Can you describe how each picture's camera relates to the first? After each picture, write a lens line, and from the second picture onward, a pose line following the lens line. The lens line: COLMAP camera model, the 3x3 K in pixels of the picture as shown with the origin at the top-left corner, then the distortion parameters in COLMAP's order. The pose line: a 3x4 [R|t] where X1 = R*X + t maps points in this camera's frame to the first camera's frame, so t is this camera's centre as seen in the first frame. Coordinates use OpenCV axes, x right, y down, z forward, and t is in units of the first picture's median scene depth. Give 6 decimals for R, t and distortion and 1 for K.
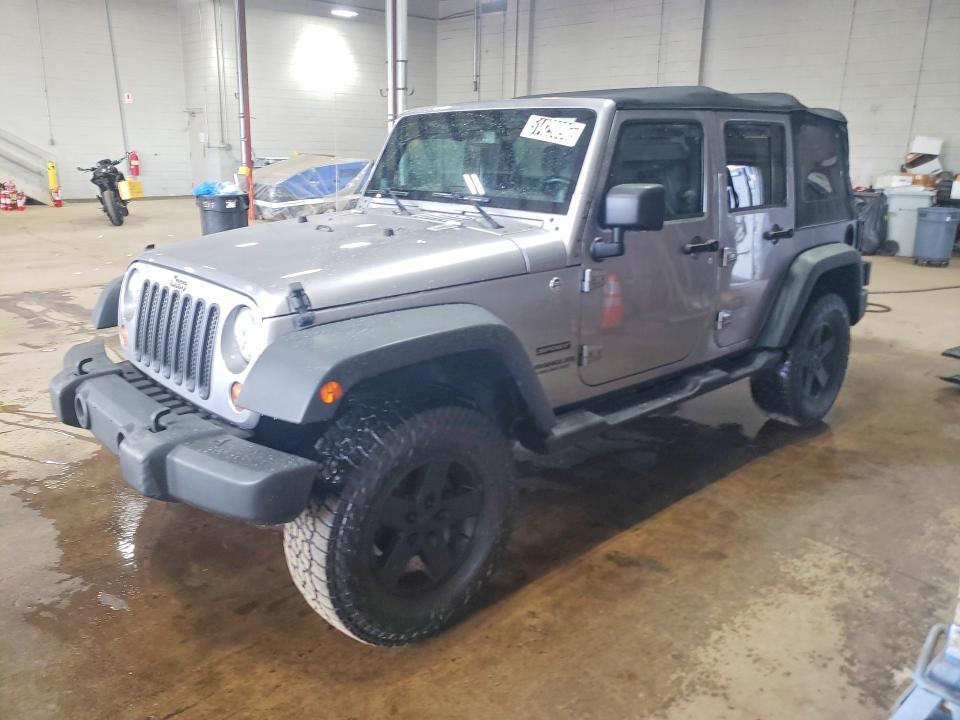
lens RADIAL K [[723.9, 0, 493.6], [0, 723.9, 359.0], [0, 0, 1]] dist [0.013267, 0.004978]
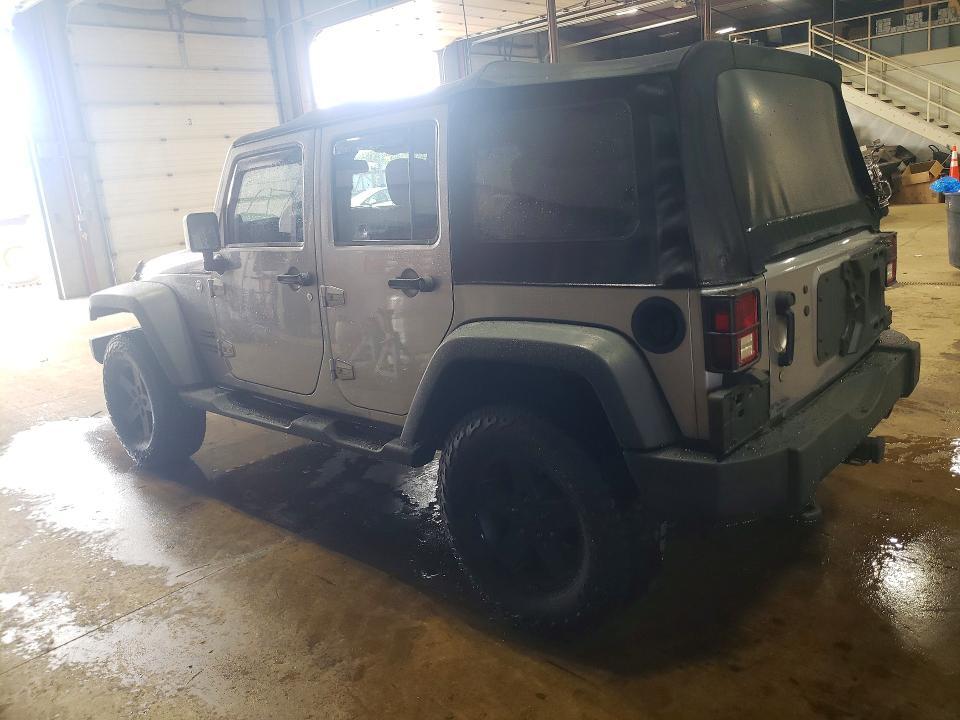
lens RADIAL K [[764.0, 0, 475.6], [0, 764.0, 356.5], [0, 0, 1]] dist [-0.007042, 0.001120]
pose [[0.069704, 0.212443, -0.974684, 1.199894], [-0.199600, 0.960273, 0.195028, -0.277452], [0.977395, 0.180953, 0.109338, 1.062627]]
